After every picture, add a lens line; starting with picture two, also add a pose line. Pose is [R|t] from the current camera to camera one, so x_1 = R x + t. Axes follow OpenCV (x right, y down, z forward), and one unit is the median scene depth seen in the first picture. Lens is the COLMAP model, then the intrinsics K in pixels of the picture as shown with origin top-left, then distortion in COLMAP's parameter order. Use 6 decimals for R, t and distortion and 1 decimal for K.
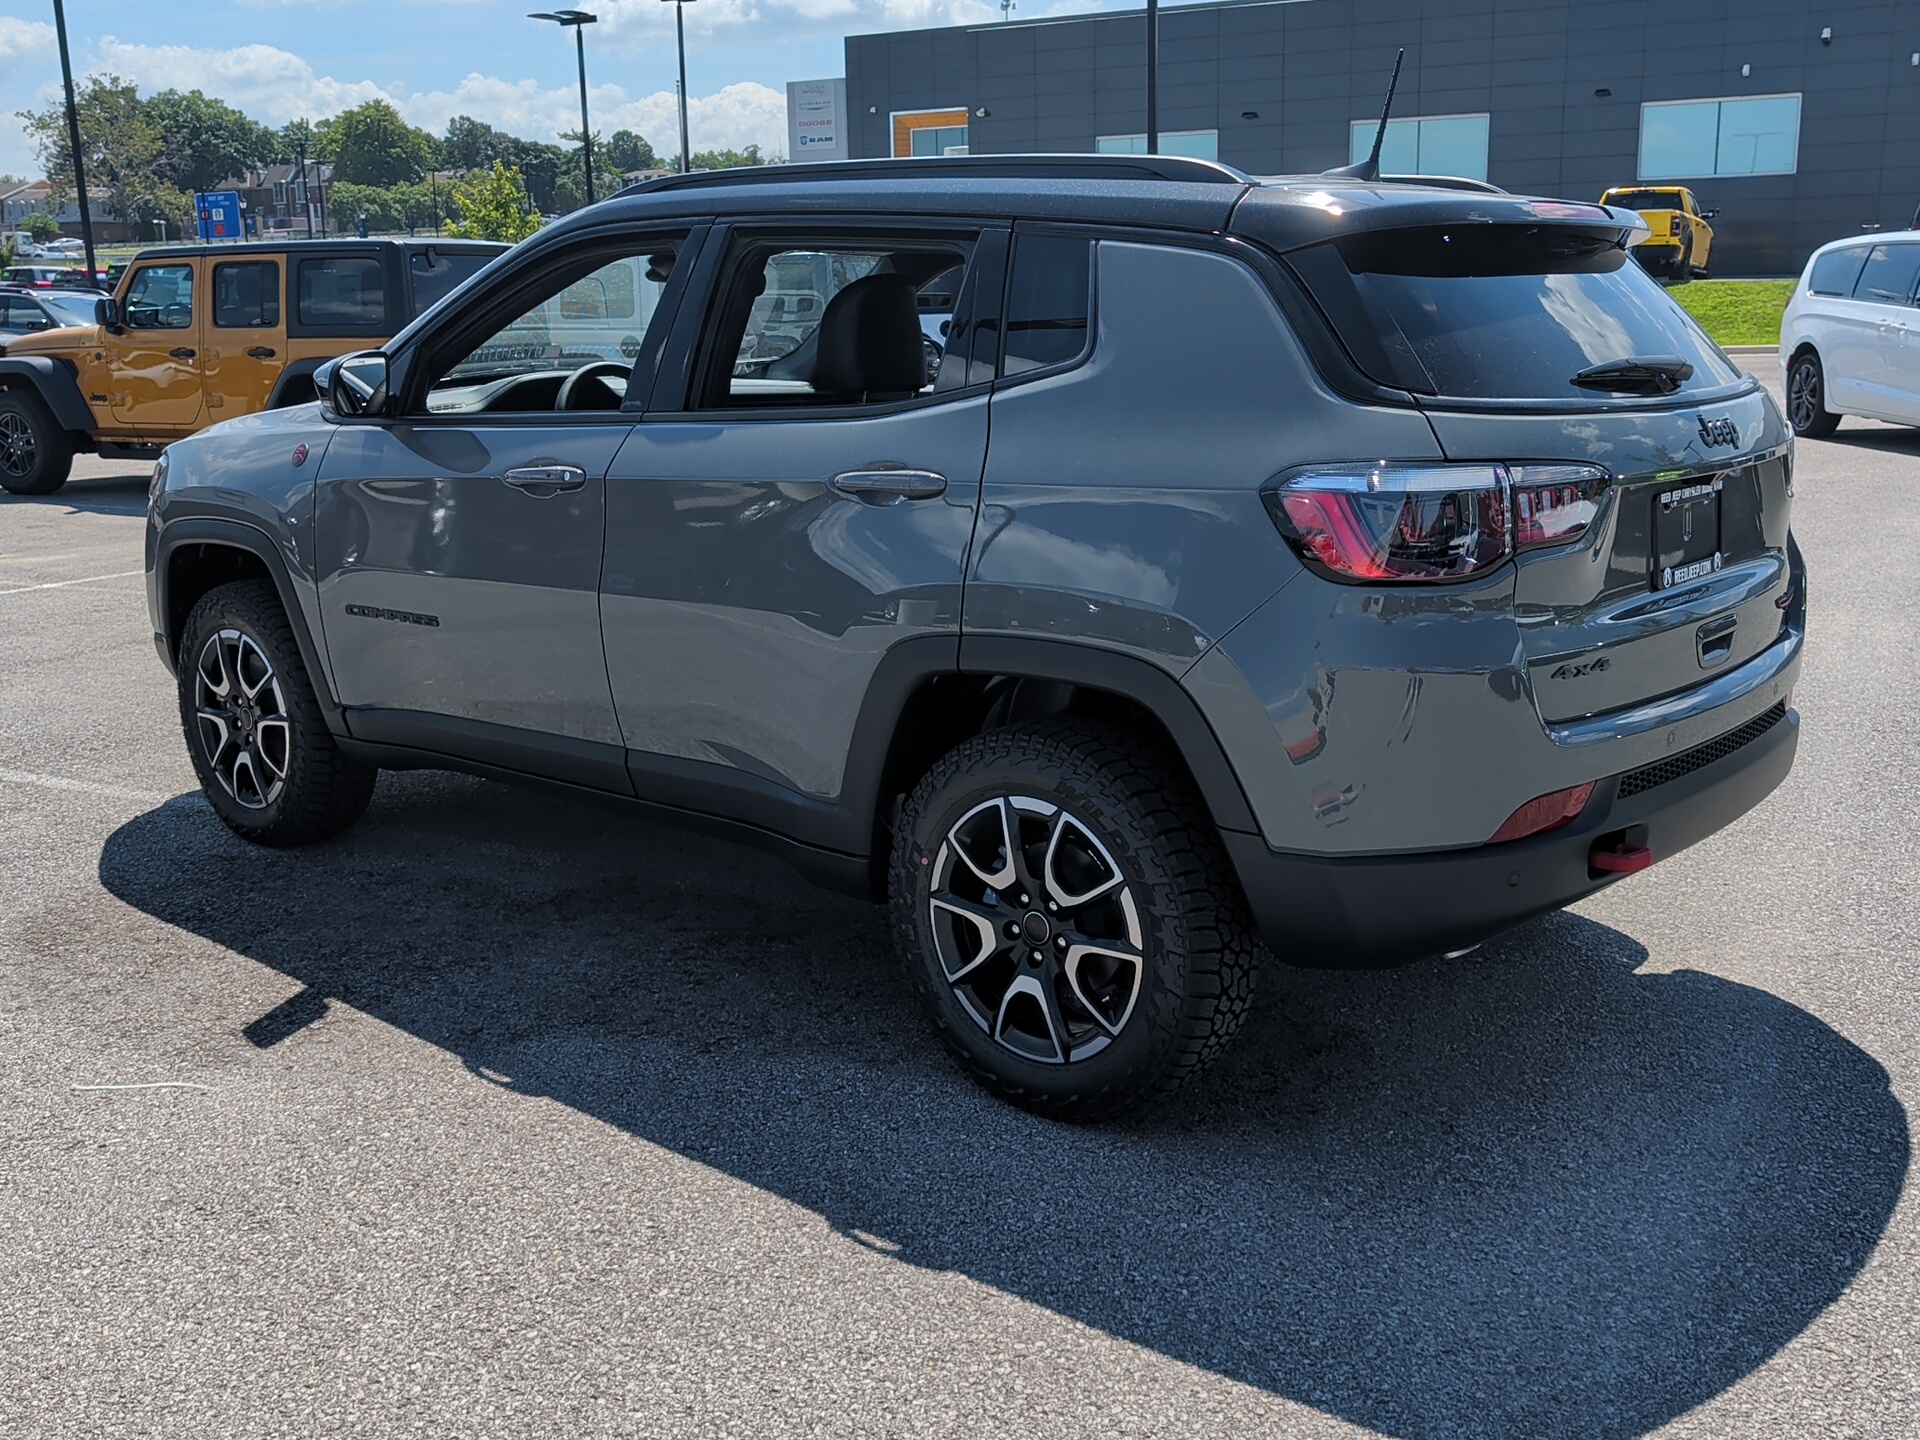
lens RADIAL K [[1887.5, 0, 1093.3], [0, 1887.5, 722.1], [0, 0, 1]] dist [0.164740, -0.362802]
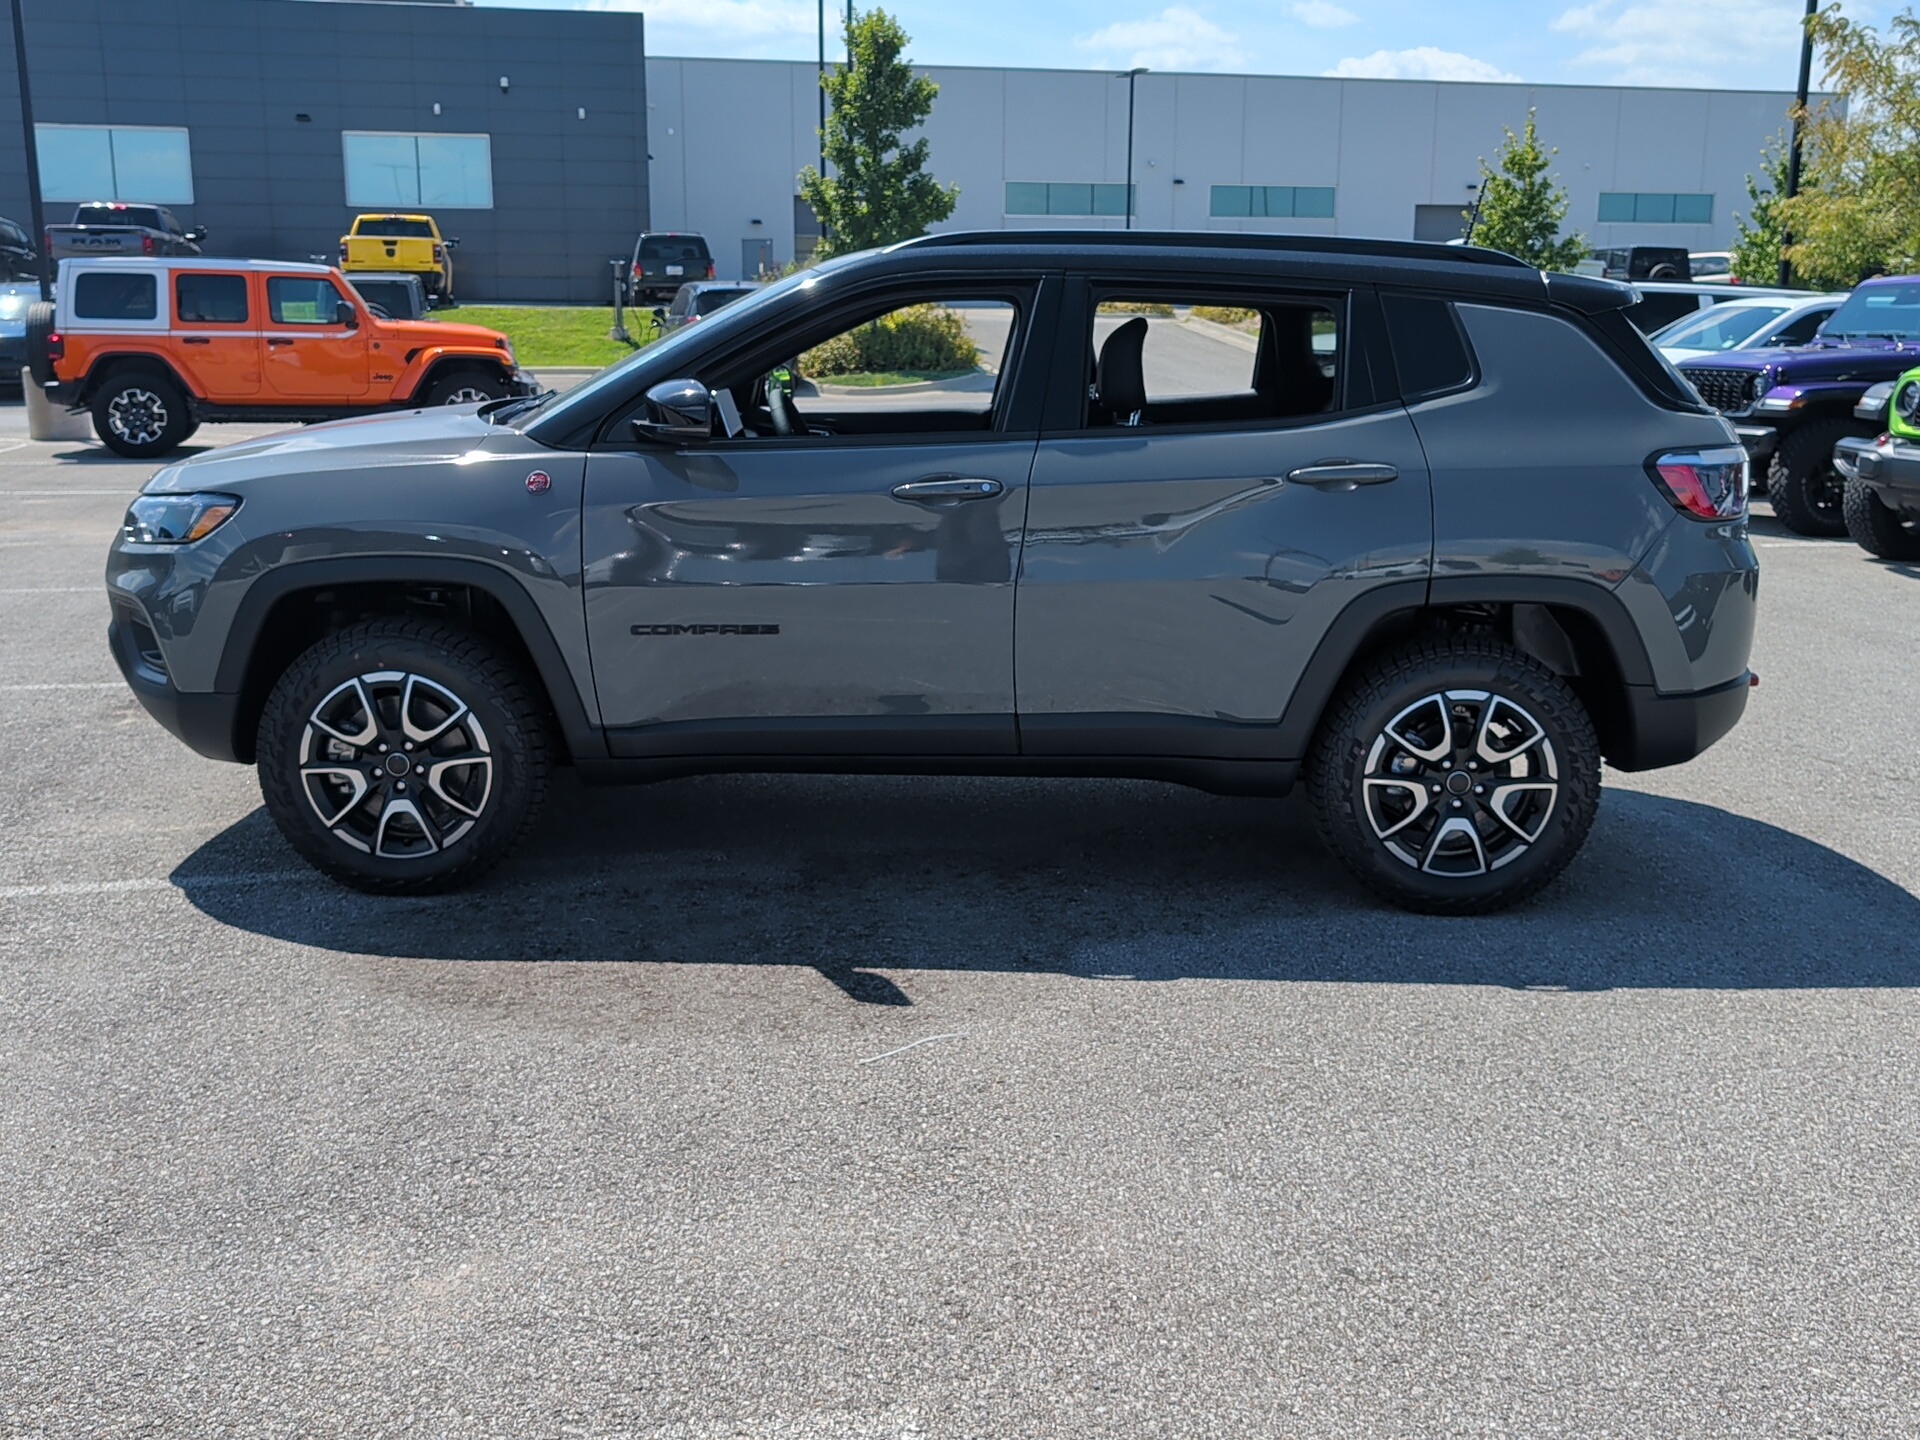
lens RADIAL K [[1874.1, 0, 969.1], [0, 1874.1, 724.0], [0, 0, 1]] dist [0.079890, -0.169890]
pose [[0.759656, -0.118587, 0.639421, -1.096755], [0.121913, 0.991770, 0.039097, -0.032078], [-0.638795, 0.048254, 0.767862, 0.133022]]
